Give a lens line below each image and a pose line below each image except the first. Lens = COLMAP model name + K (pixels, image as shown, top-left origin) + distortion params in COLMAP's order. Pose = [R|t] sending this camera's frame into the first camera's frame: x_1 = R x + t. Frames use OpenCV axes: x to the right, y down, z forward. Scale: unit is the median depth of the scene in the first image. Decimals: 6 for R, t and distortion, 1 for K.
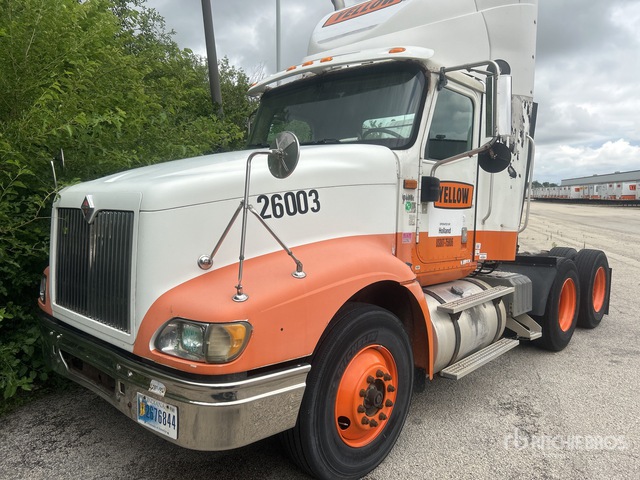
lens RADIAL K [[472.6, 0, 335.5], [0, 472.6, 244.1], [0, 0, 1]] dist [0.045659, -0.006567]
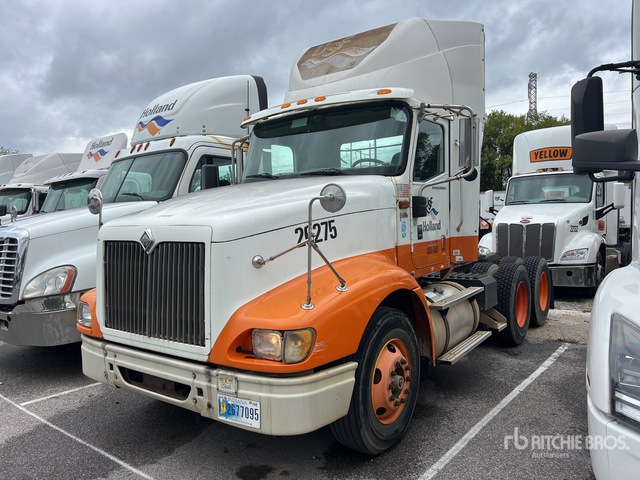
lens RADIAL K [[472.6, 0, 315.8], [0, 472.6, 242.3], [0, 0, 1]] dist [0.045659, -0.006567]
pose [[0.993521, -0.057064, 0.098286, -0.179936], [0.059119, 0.998086, -0.018121, -0.022137], [-0.097063, 0.023814, 0.994993, -0.147717]]
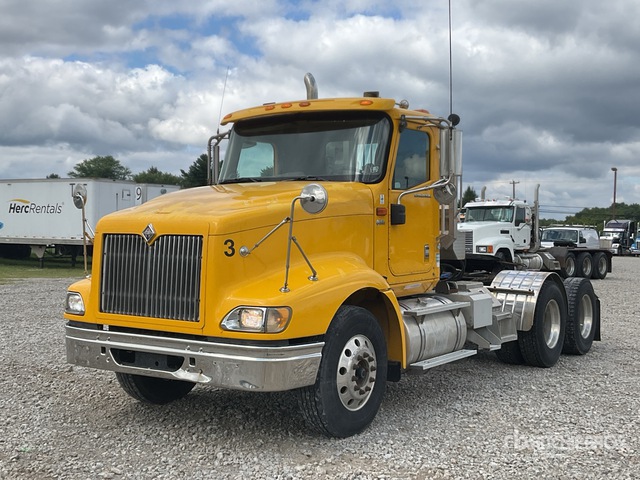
lens RADIAL K [[756.4, 0, 308.1], [0, 756.4, 236.6], [0, 0, 1]] dist [0.061042, 0.000000]
pose [[0.993500, -0.012308, 0.113164, -0.251906], [0.019670, 0.997745, -0.064173, 0.060947], [-0.112119, 0.065982, 0.991502, -0.909608]]
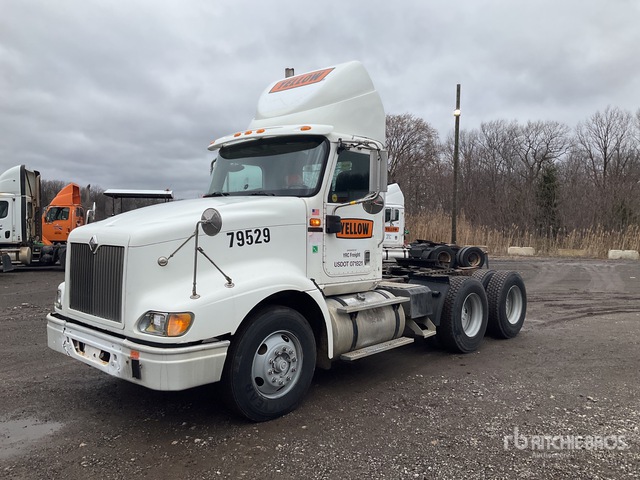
lens RADIAL K [[505.4, 0, 318.6], [0, 505.4, 237.9], [0, 0, 1]] dist [0.038872, 0.006291]
pose [[0.999725, -0.013354, -0.019260, 0.192369], [0.012422, 0.998784, -0.047717, -0.005389], [0.019874, 0.047465, 0.998675, -0.502733]]
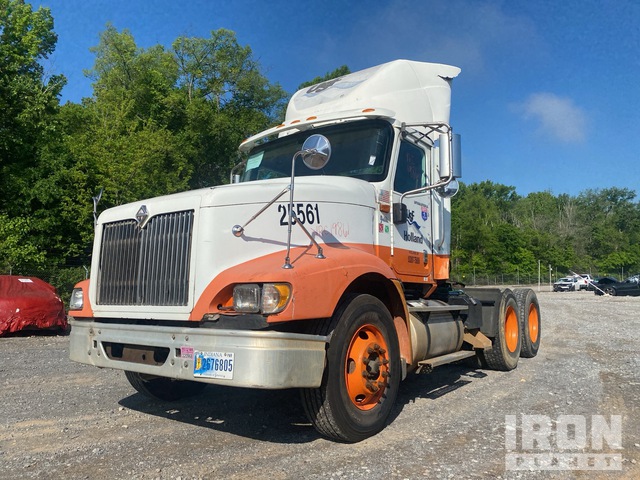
lens RADIAL K [[472.6, 0, 316.6], [0, 472.6, 234.4], [0, 0, 1]] dist [0.045659, -0.006567]
pose [[0.994946, -0.007556, 0.100128, -0.149886], [0.026653, 0.981269, -0.190791, 0.175861], [-0.096811, 0.192495, 0.976511, -0.199795]]
